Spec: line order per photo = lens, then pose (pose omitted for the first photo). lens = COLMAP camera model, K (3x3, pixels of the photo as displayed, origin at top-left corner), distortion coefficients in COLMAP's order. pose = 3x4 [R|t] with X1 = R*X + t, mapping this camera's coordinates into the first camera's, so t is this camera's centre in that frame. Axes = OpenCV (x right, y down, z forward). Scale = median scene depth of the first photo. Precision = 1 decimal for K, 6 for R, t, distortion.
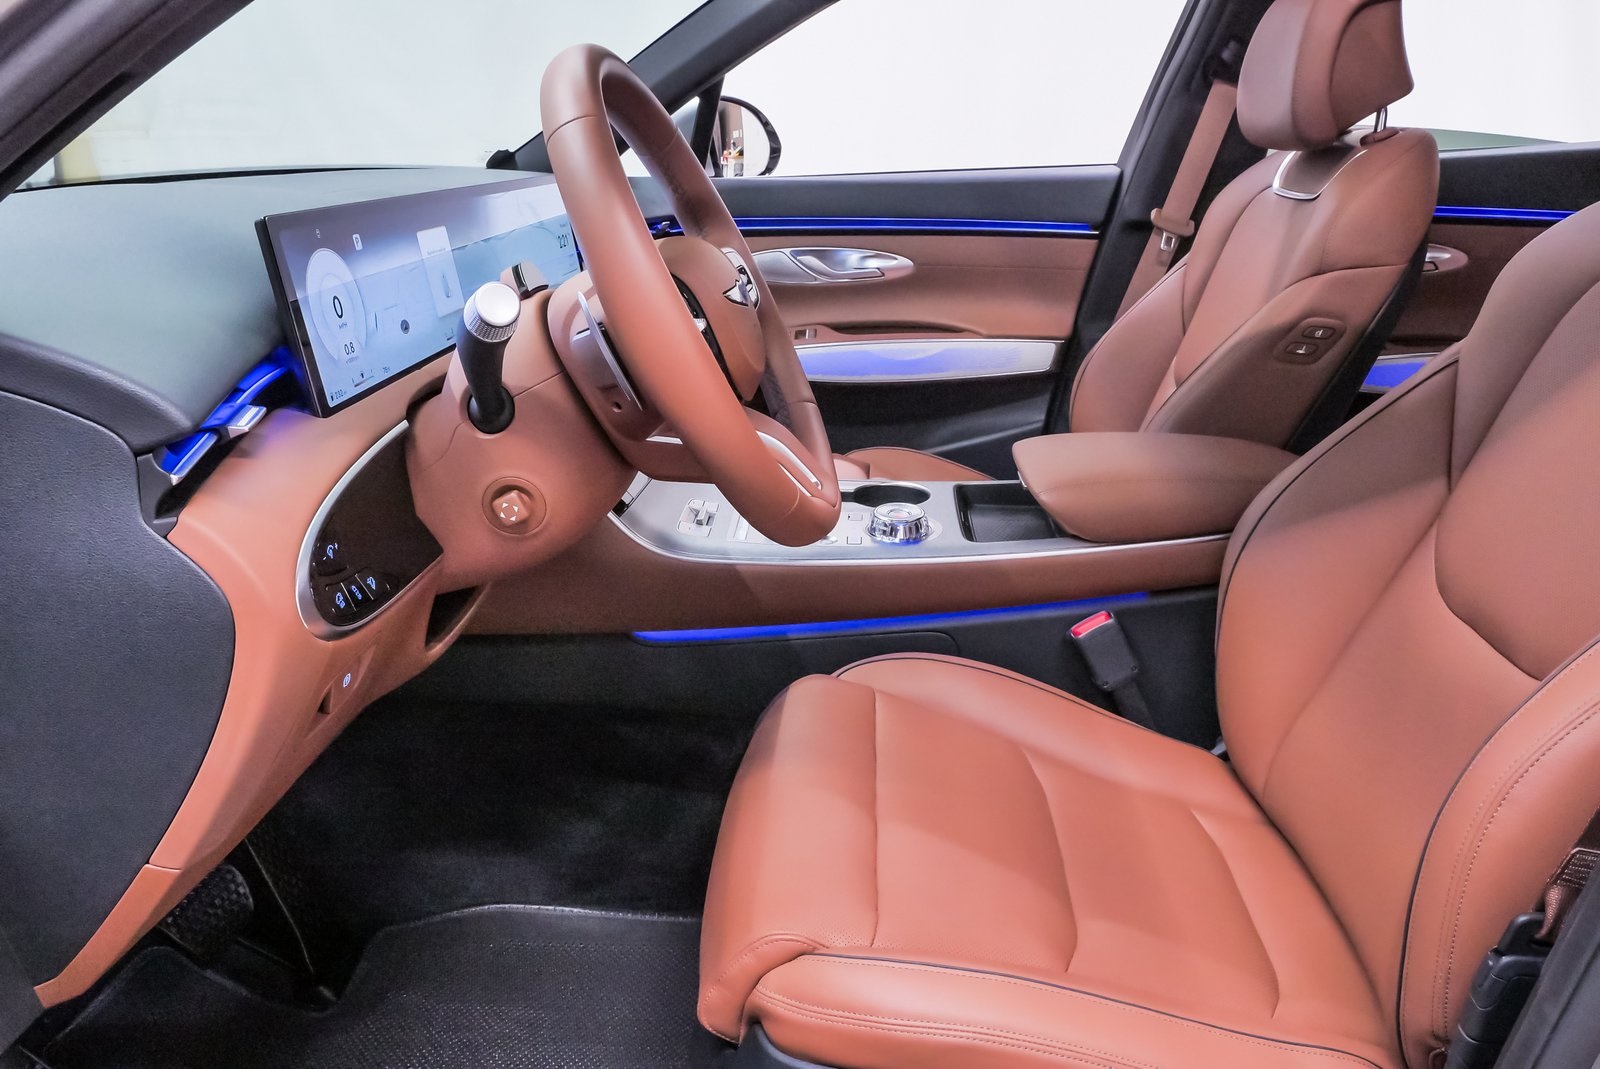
lens RADIAL K [[1202.7, 0, 800.0], [0, 1202.7, 534.5], [0, 0, 1]] dist [-0.044348, 0.002354]
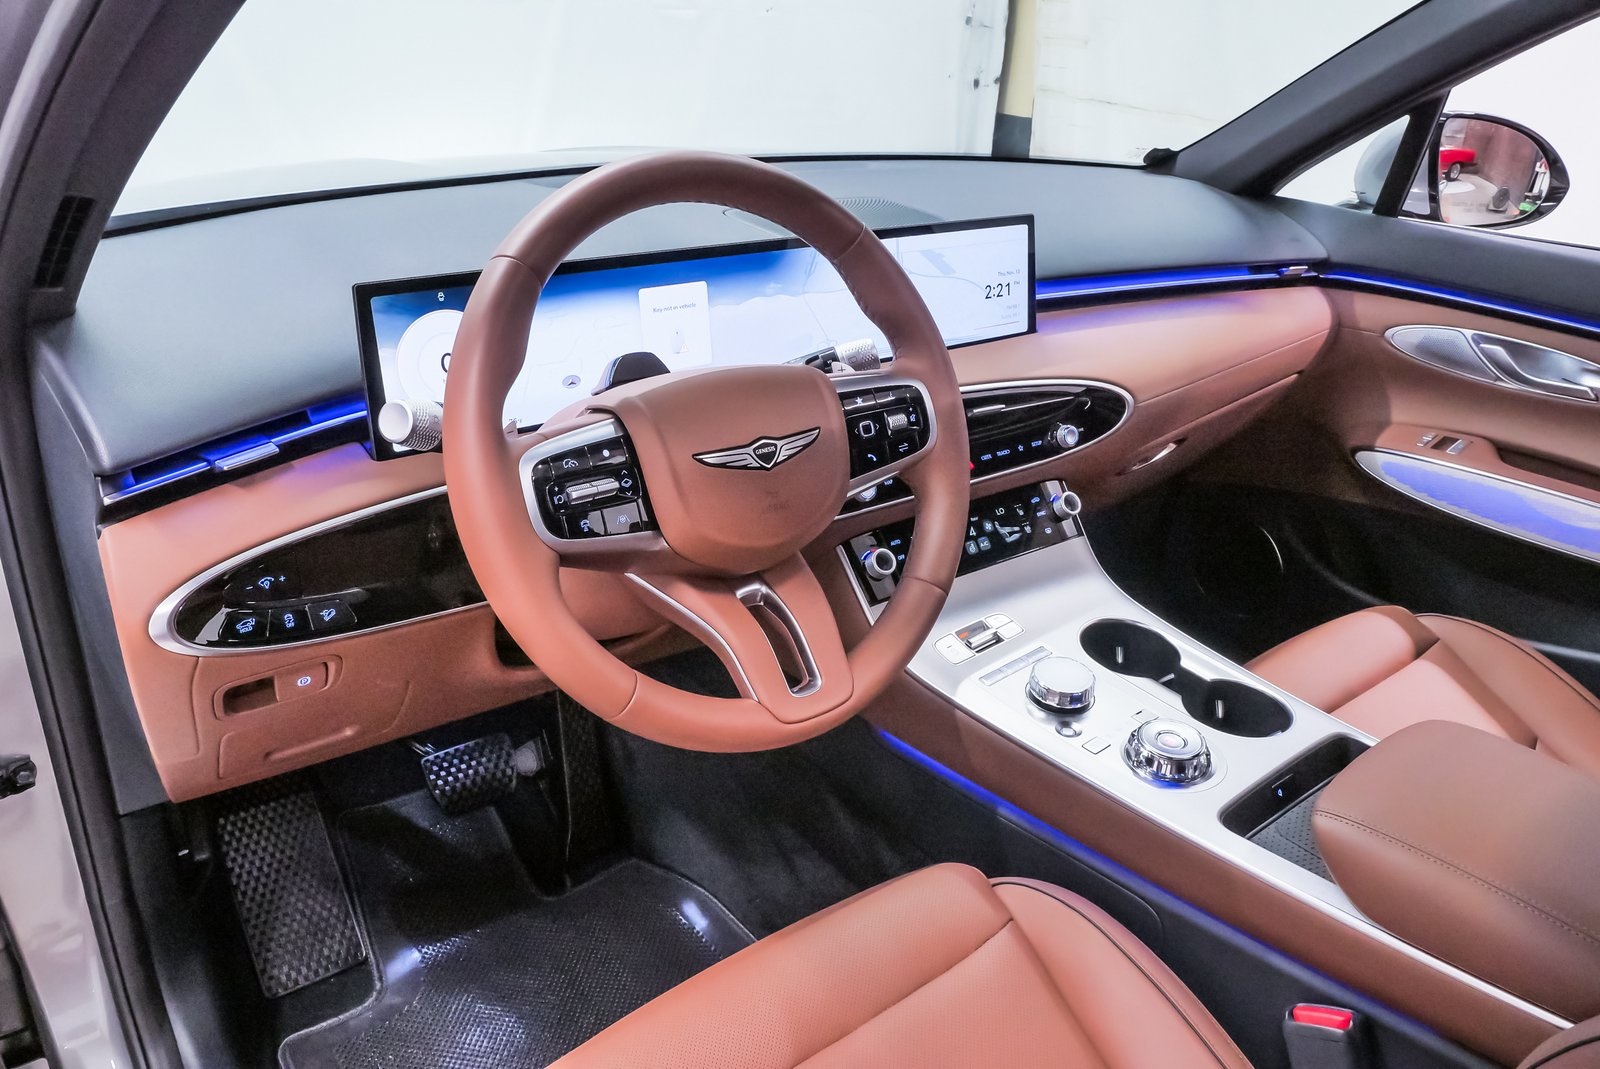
lens RADIAL K [[1202.7, 0, 800.0], [0, 1202.7, 534.5], [0, 0, 1]] dist [-0.044348, 0.002354]
pose [[0.649816, 0.352932, -0.673185, 0.273048], [-0.288878, 0.933879, 0.210757, -0.161059], [0.703056, 0.057515, 0.708805, 0.195833]]
